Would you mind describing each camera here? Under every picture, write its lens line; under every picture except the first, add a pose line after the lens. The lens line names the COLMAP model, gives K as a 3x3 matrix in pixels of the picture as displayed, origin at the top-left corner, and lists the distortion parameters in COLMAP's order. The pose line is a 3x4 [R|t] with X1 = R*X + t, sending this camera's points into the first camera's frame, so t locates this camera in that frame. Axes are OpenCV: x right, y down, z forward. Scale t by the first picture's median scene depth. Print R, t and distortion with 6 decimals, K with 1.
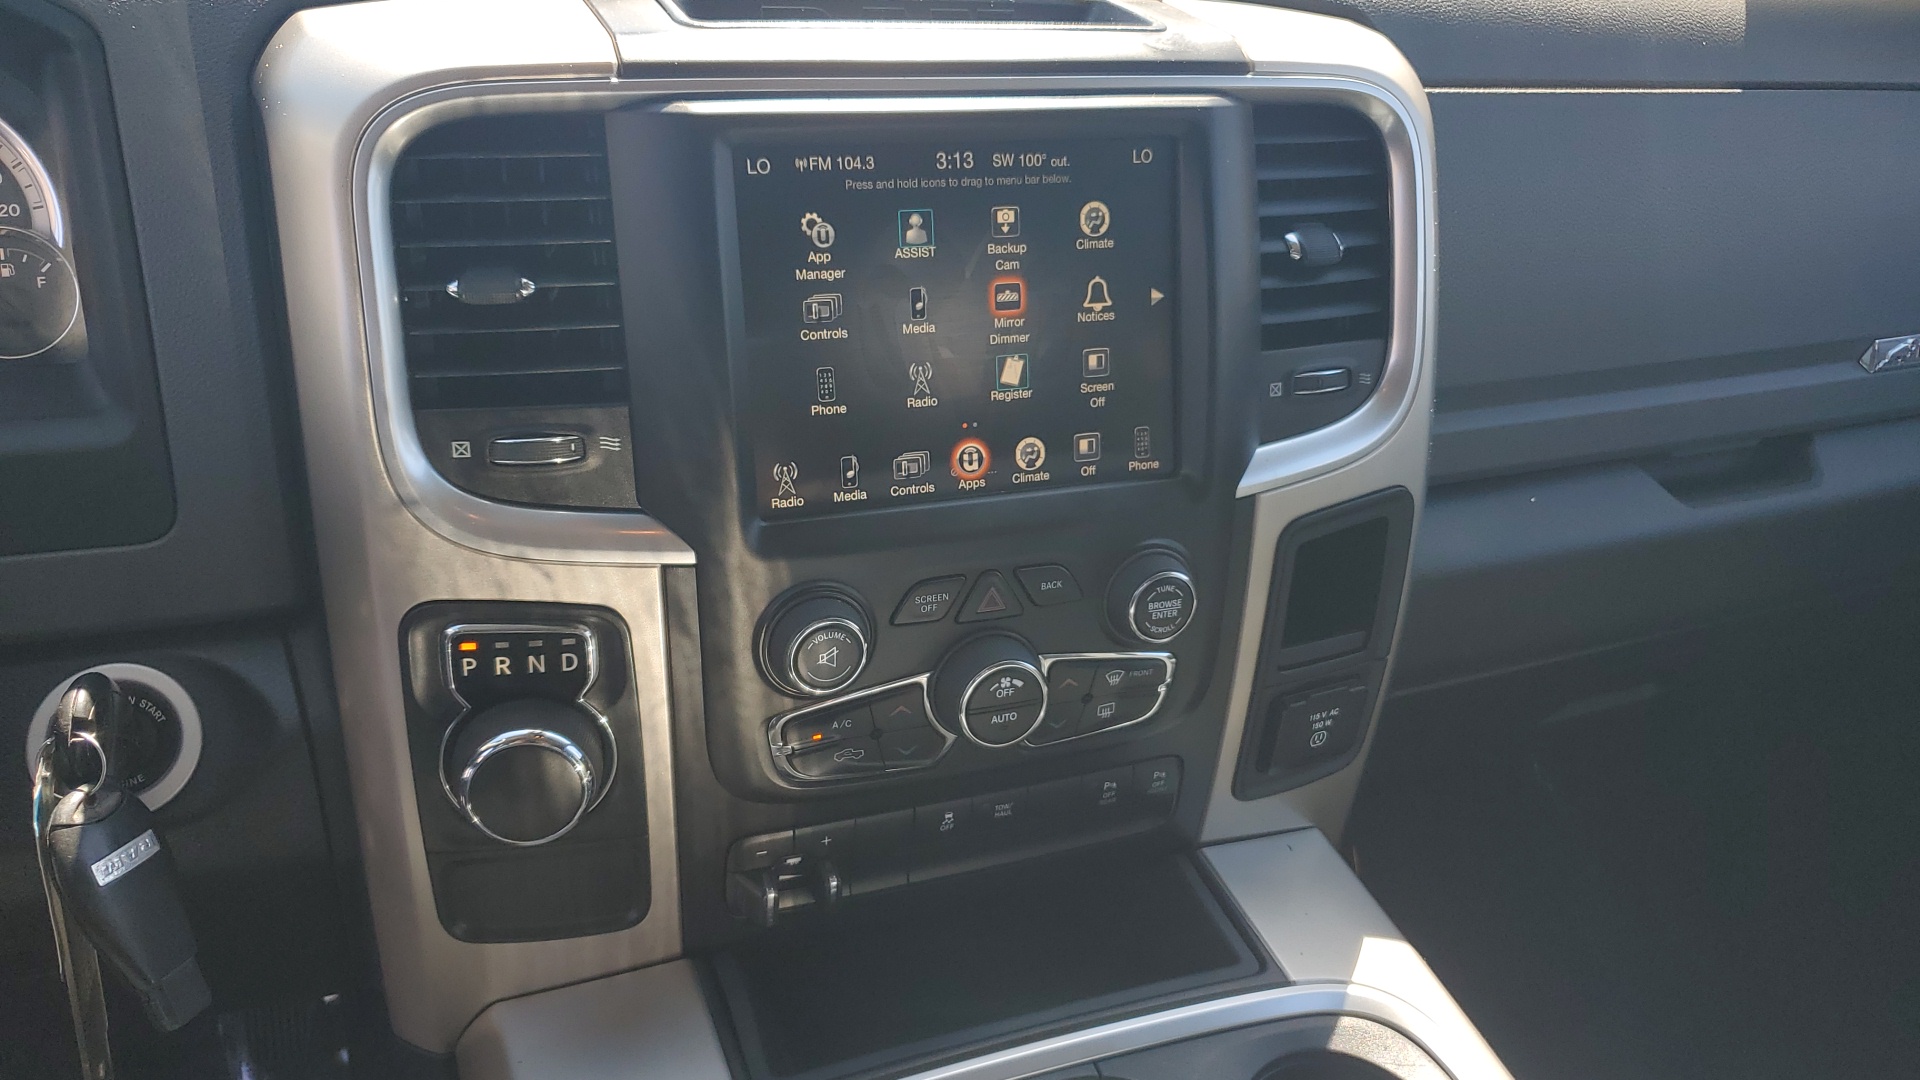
lens RADIAL K [[1483.8, 0, 948.9], [0, 1483.8, 536.9], [0, 0, 1]] dist [0.135923, -0.364826]
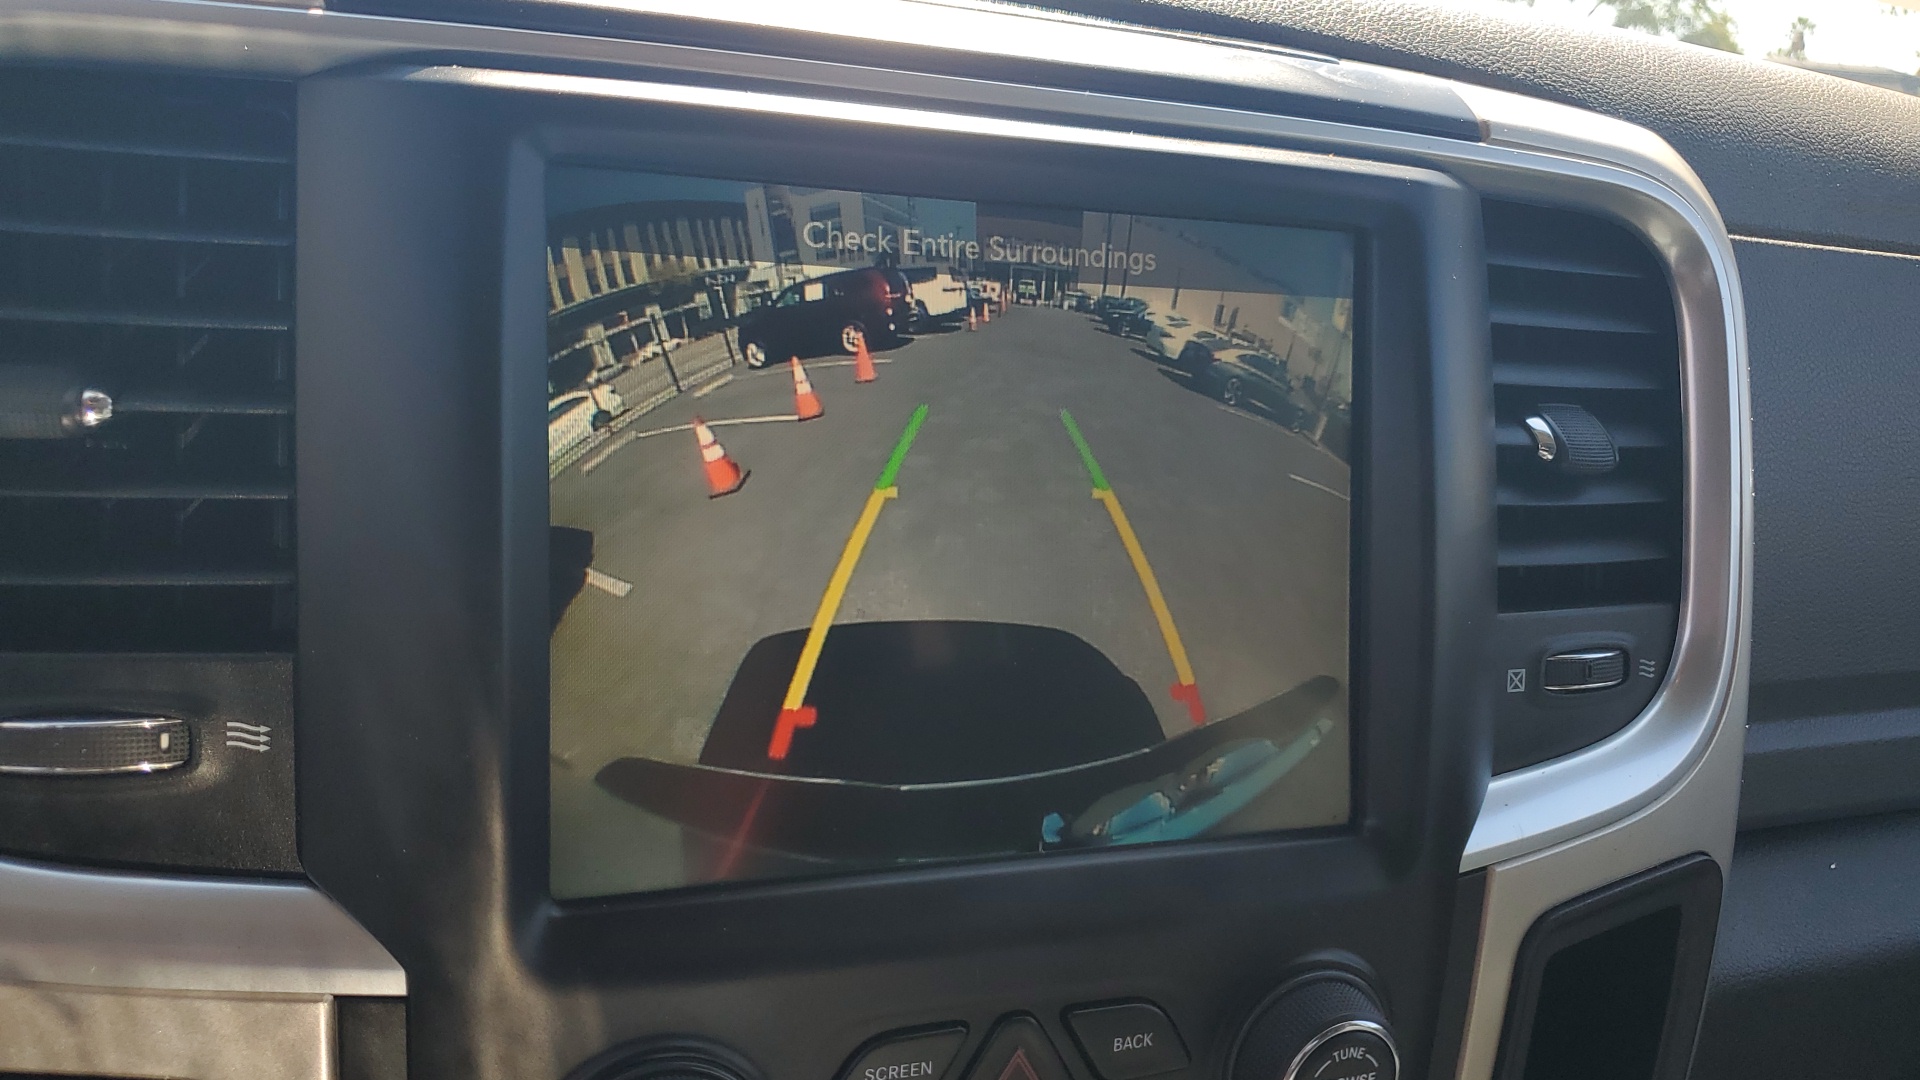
lens RADIAL K [[1445.7, 0, 960.0], [0, 1445.7, 540.0], [0, 0, 1]] dist [0.006765, 0.001941]
pose [[0.998809, 0.047935, 0.009078, -0.003690], [-0.045722, 0.984621, -0.168616, -0.052419], [-0.017021, 0.168000, 0.985640, 0.486548]]
